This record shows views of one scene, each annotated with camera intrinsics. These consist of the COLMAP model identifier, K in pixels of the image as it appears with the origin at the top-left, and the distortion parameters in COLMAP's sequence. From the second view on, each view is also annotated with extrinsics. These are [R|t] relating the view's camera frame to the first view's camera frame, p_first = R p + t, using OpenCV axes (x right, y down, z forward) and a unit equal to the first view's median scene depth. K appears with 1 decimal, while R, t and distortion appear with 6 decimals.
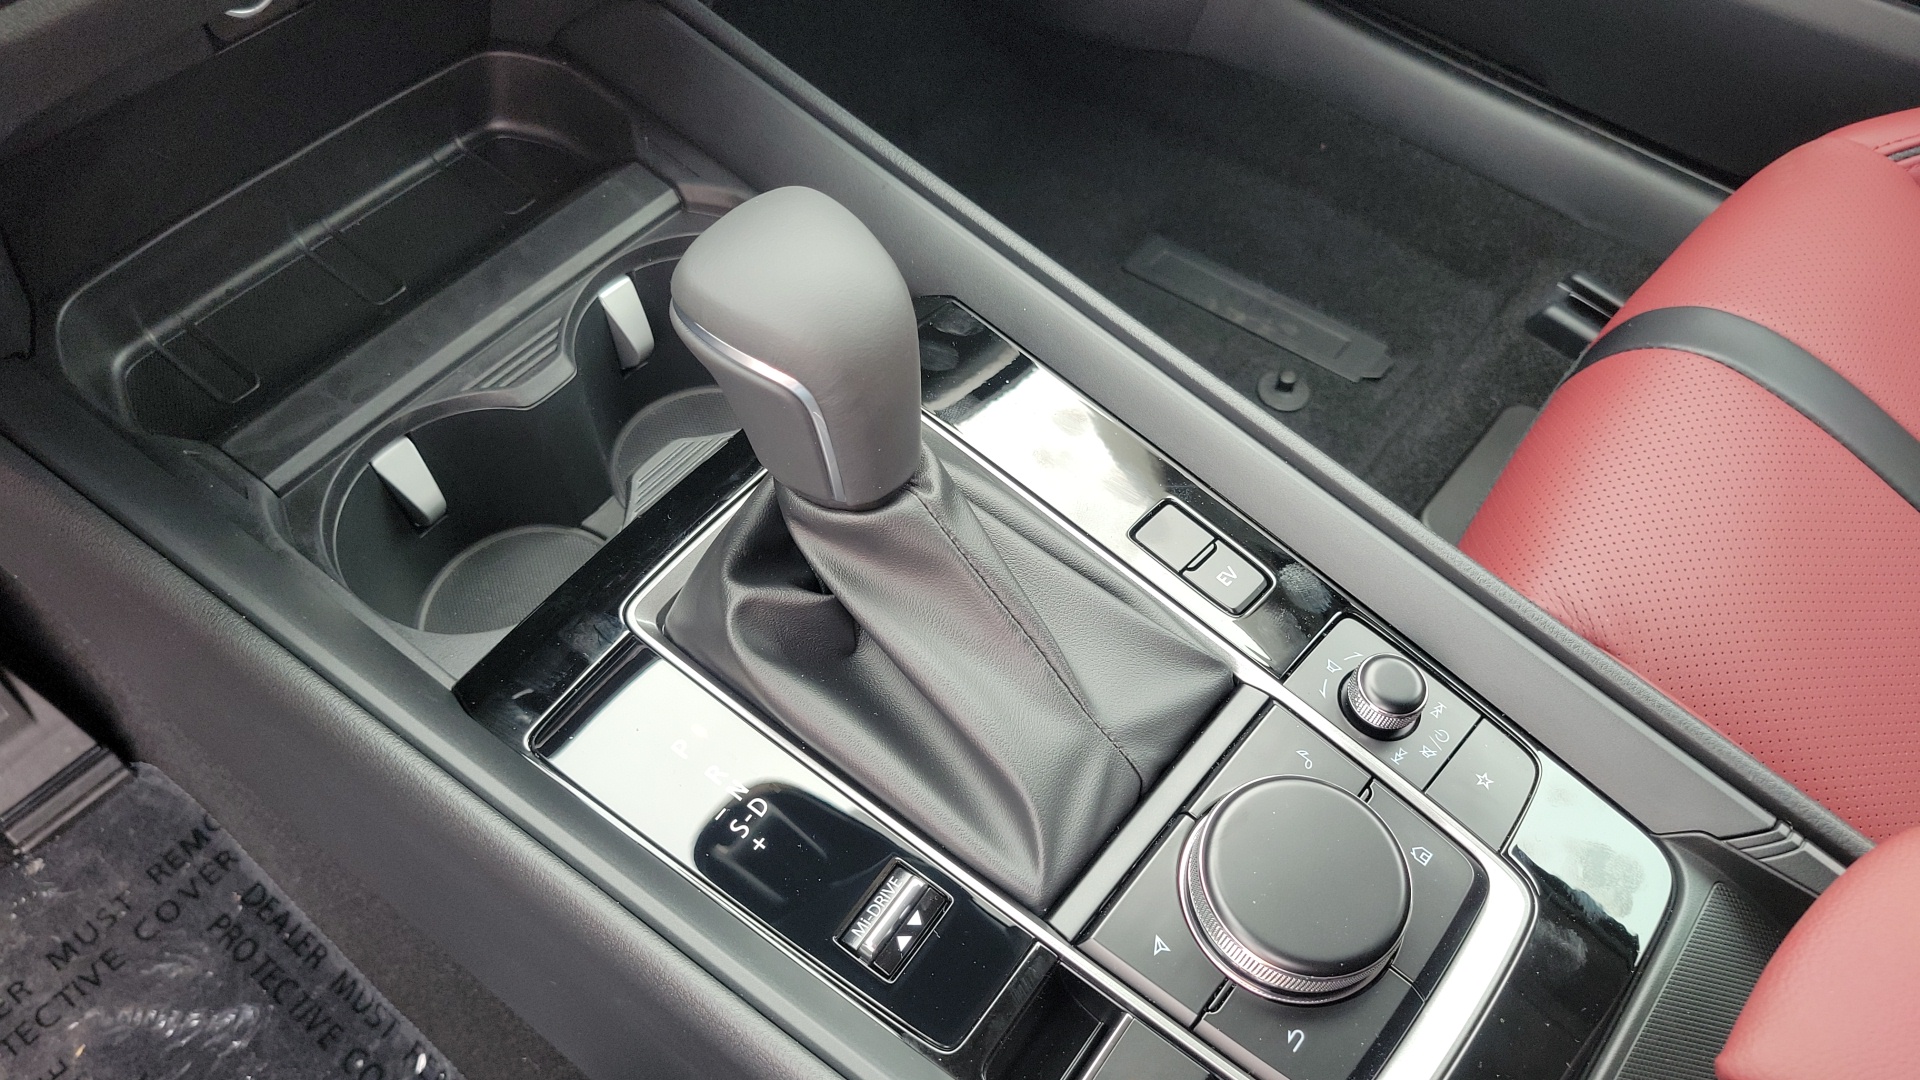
lens RADIAL K [[1415.0, 0, 931.9], [0, 1415.0, 562.9], [0, 0, 1]] dist [0.044792, -0.028615]
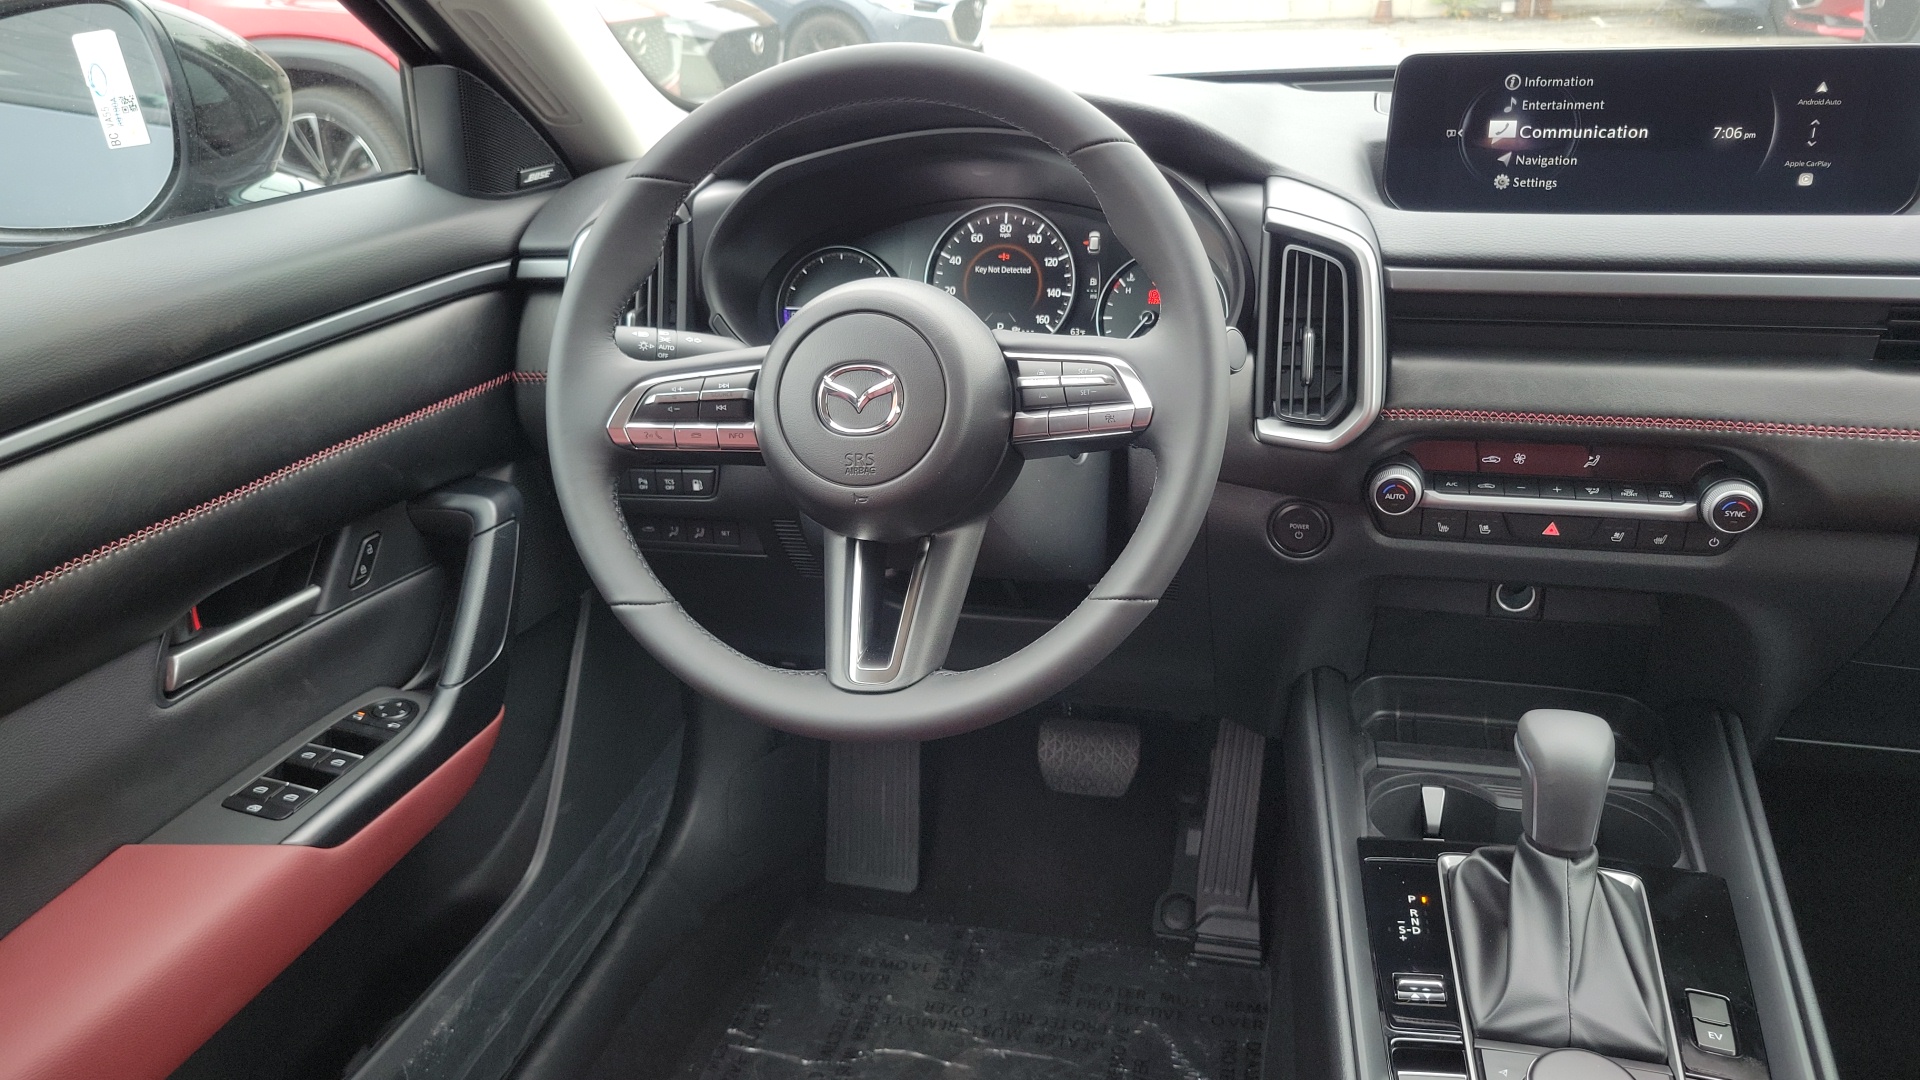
lens RADIAL K [[1415.0, 0, 972.0], [0, 1415.0, 534.7], [0, 0, 1]] dist [0.044792, -0.028615]
pose [[0.441786, 0.309507, -0.842040, 0.877958], [-0.698243, 0.707951, -0.106122, 0.321719], [0.563277, 0.634832, 0.528874, -0.650271]]
